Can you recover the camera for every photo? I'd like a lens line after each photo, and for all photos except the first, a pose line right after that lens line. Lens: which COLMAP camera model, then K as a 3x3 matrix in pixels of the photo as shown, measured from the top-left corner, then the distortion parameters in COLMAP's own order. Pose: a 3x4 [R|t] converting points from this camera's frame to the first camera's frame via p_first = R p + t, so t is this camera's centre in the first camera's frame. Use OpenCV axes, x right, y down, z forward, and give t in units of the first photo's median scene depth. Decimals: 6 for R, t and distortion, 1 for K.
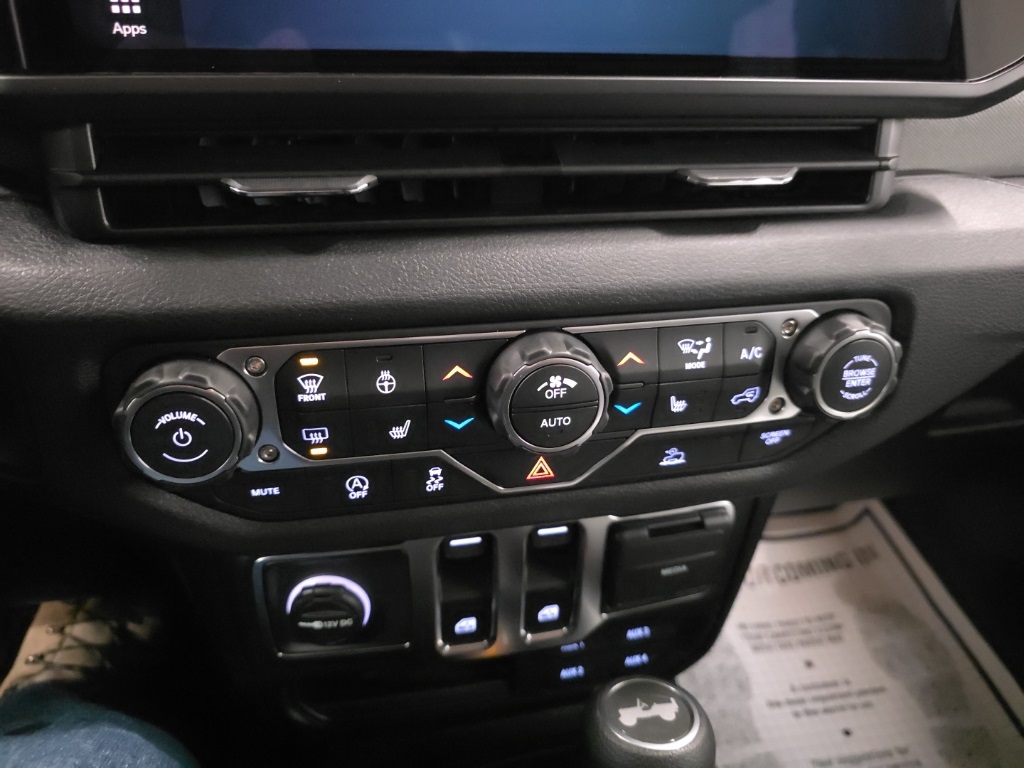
lens RADIAL K [[698.0, 0, 507.9], [0, 698.0, 401.9], [0, 0, 1]] dist [-0.008039, -0.006378]
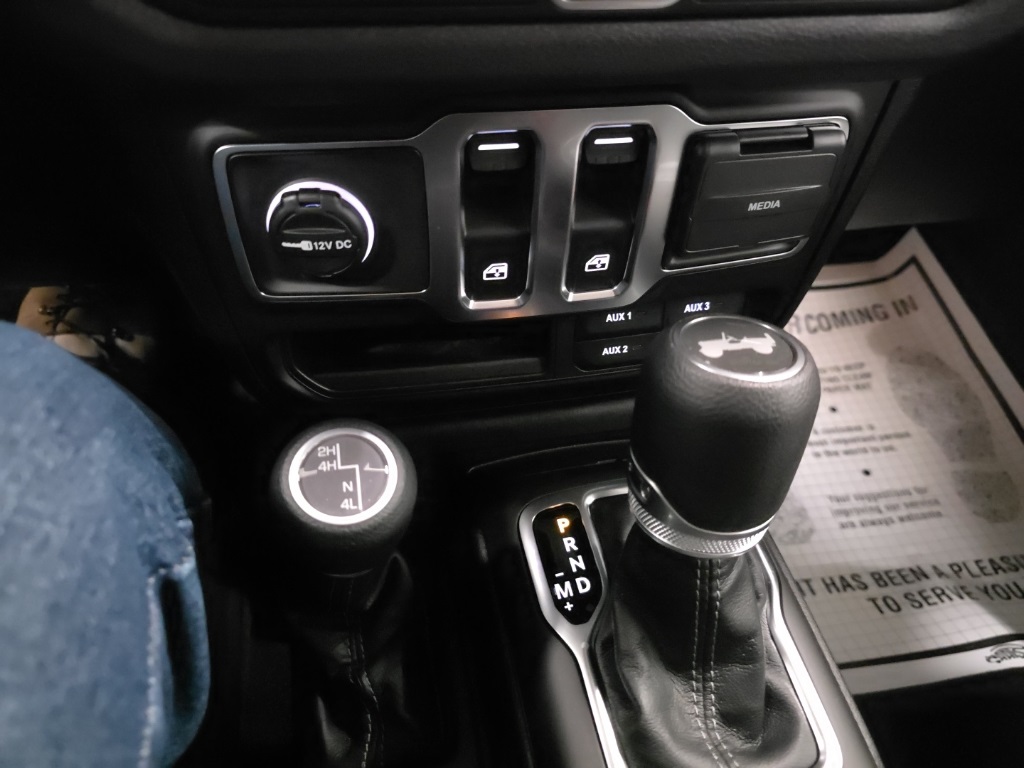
lens RADIAL K [[683.2, 0, 516.8], [0, 683.2, 385.7], [0, 0, 1]] dist [0.033731, -0.040903]
pose [[0.999694, 0.024119, 0.005582, -0.040775], [-0.024729, 0.962107, 0.271550, 0.257116], [0.001179, -0.271605, 0.962408, 0.228820]]
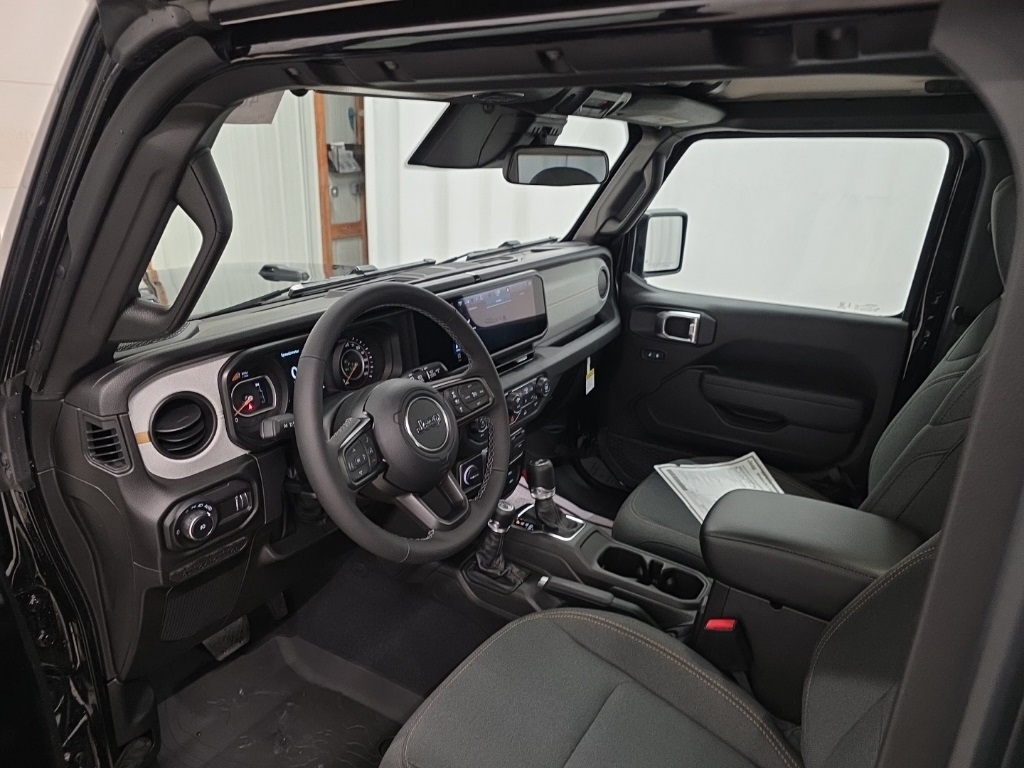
lens RADIAL K [[675.4, 0, 508.9], [0, 675.4, 386.1], [0, 0, 1]] dist [0.071288, -0.059820]
pose [[0.707714, -0.248317, 0.661422, -2.727114], [0.371446, 0.927141, -0.049368, 0.089387], [-0.600973, 0.280621, 0.748387, -2.380898]]
